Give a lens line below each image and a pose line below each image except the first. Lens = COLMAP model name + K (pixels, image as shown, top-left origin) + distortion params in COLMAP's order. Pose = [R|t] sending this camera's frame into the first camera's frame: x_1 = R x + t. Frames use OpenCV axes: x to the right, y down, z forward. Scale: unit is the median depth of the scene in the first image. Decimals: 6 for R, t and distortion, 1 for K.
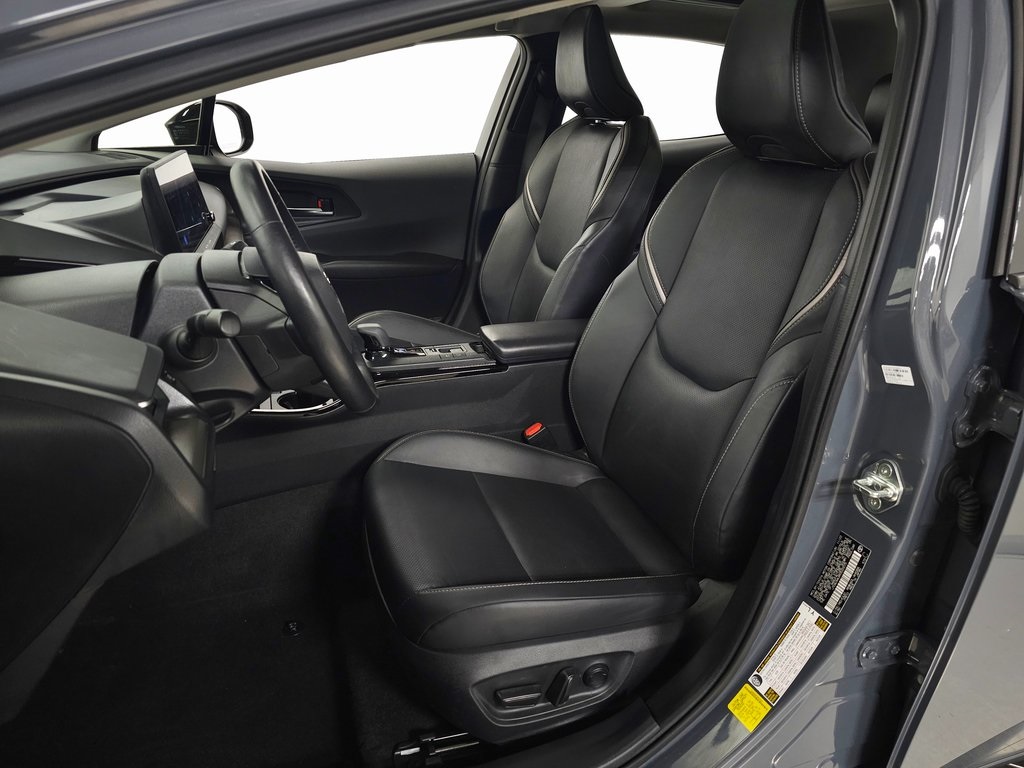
lens RADIAL K [[687.7, 0, 512.1], [0, 687.7, 382.1], [0, 0, 1]] dist [0.051636, -0.054087]
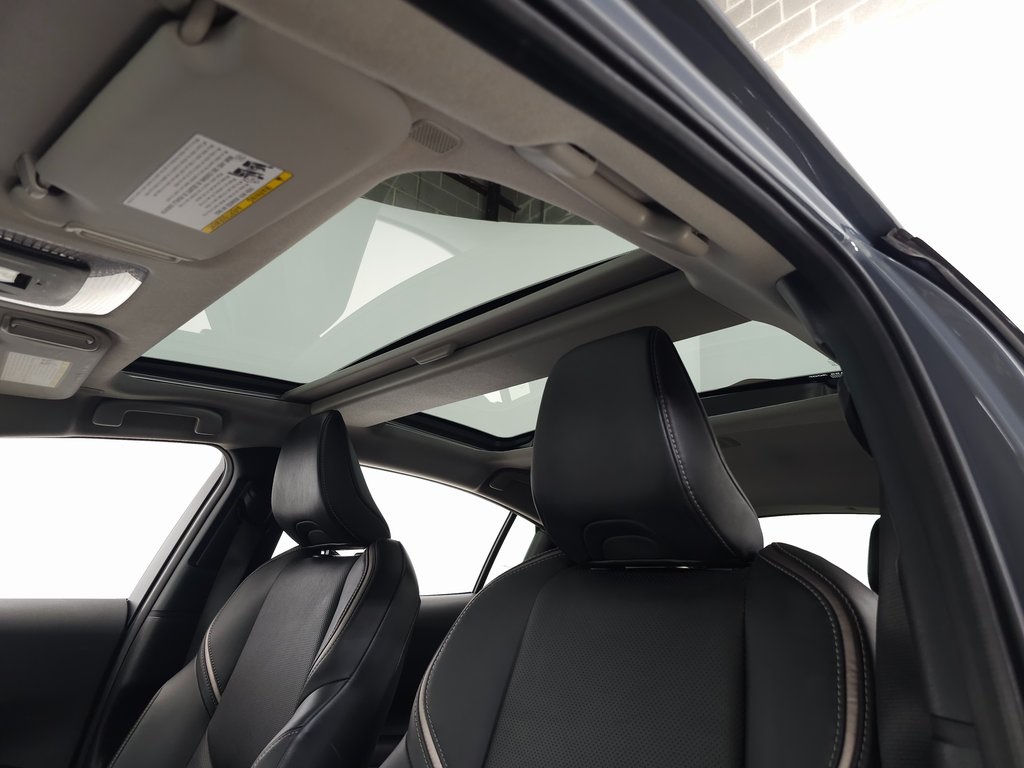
lens RADIAL K [[687.7, 0, 512.1], [0, 687.7, 382.1], [0, 0, 1]] dist [0.051636, -0.054087]
pose [[0.912486, 0.162454, 0.375471, -0.001707], [0.117821, 0.774542, -0.621452, -0.031504], [-0.391776, 0.611305, 0.687618, 0.298369]]
